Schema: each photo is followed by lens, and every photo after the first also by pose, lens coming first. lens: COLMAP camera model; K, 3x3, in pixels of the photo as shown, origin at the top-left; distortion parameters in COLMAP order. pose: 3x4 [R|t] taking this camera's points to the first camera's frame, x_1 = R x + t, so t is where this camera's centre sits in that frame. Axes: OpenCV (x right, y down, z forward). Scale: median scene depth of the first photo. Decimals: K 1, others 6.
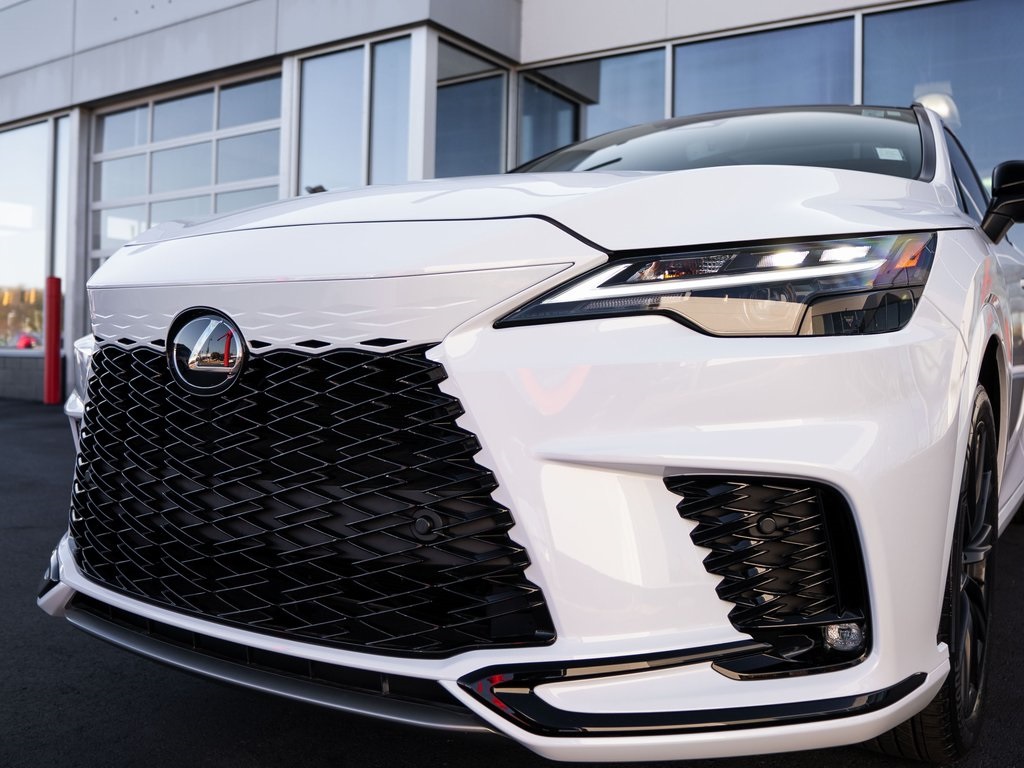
lens RADIAL K [[956.8, 0, 545.0], [0, 956.8, 372.2], [0, 0, 1]] dist [-0.068418, 0.012839]
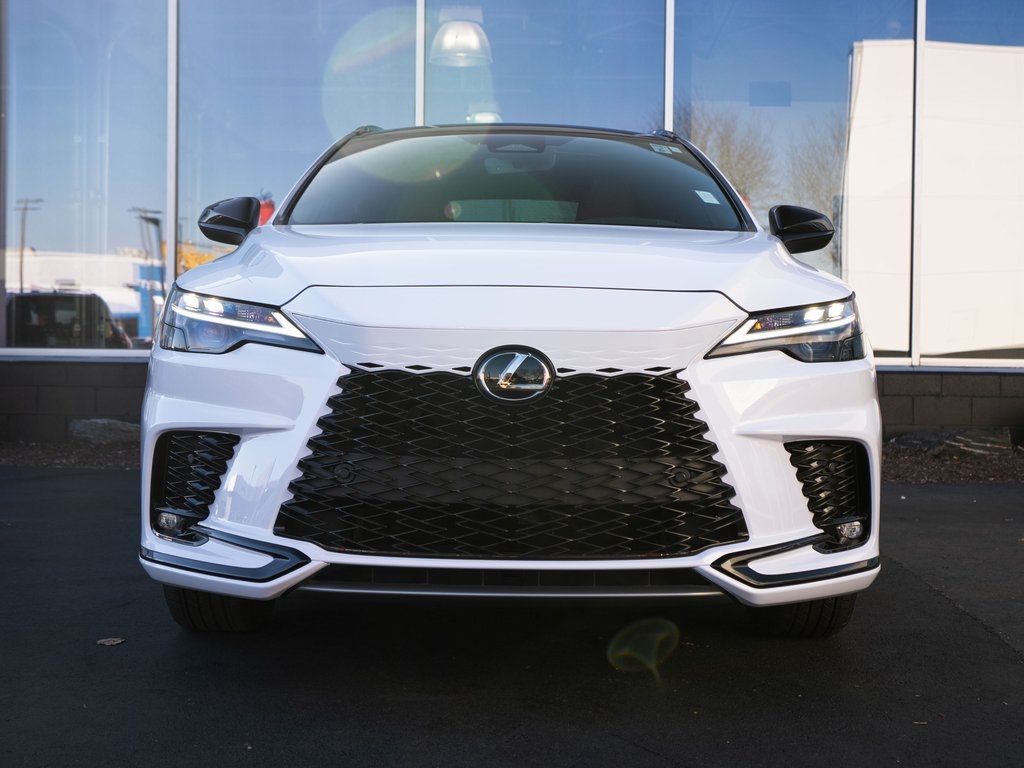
lens RADIAL K [[1468.0, 0, 512.0], [0, 1468.0, 384.0], [0, 0, 1]] dist [-0.018450, 0.014926]
pose [[0.856978, -0.024576, 0.514767, -1.535560], [0.011970, 0.999542, 0.027793, -0.071628], [-0.515215, -0.017656, 0.856879, -0.953373]]
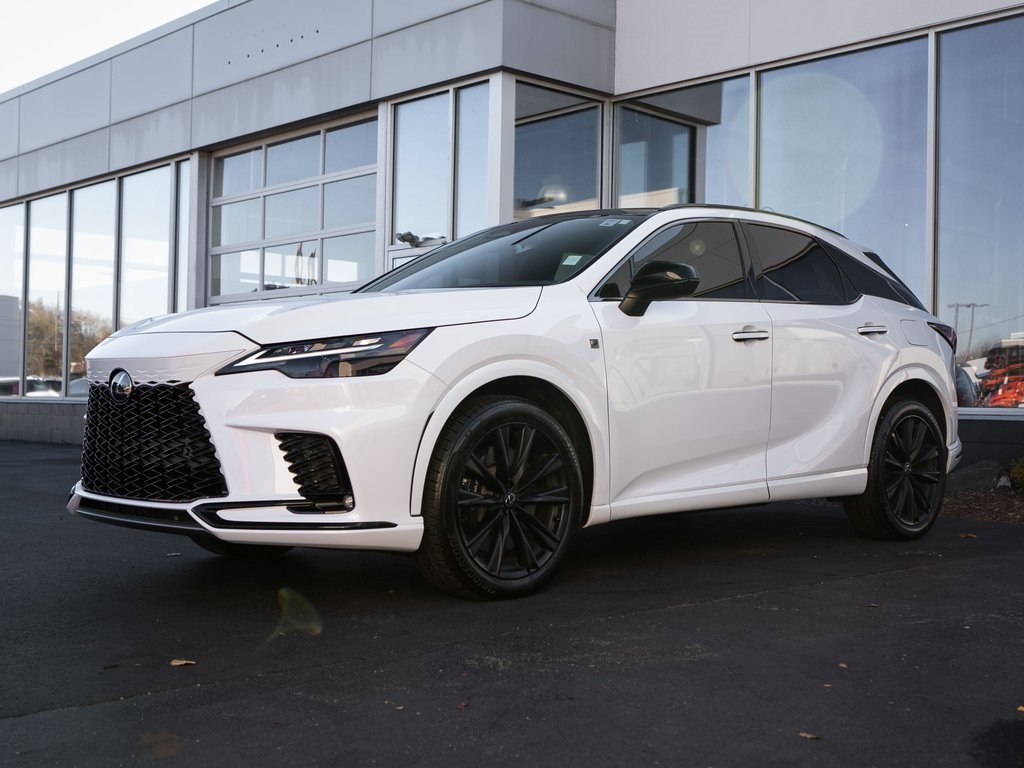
lens RADIAL K [[1351.0, 0, 535.6], [0, 1351.0, 385.3], [0, 0, 1]] dist [-0.000453, -0.030277]
pose [[0.967219, -0.008371, -0.253805, 1.555215], [-0.000589, 0.999380, -0.035205, 0.097397], [0.253942, 0.034200, 0.966615, -2.087571]]
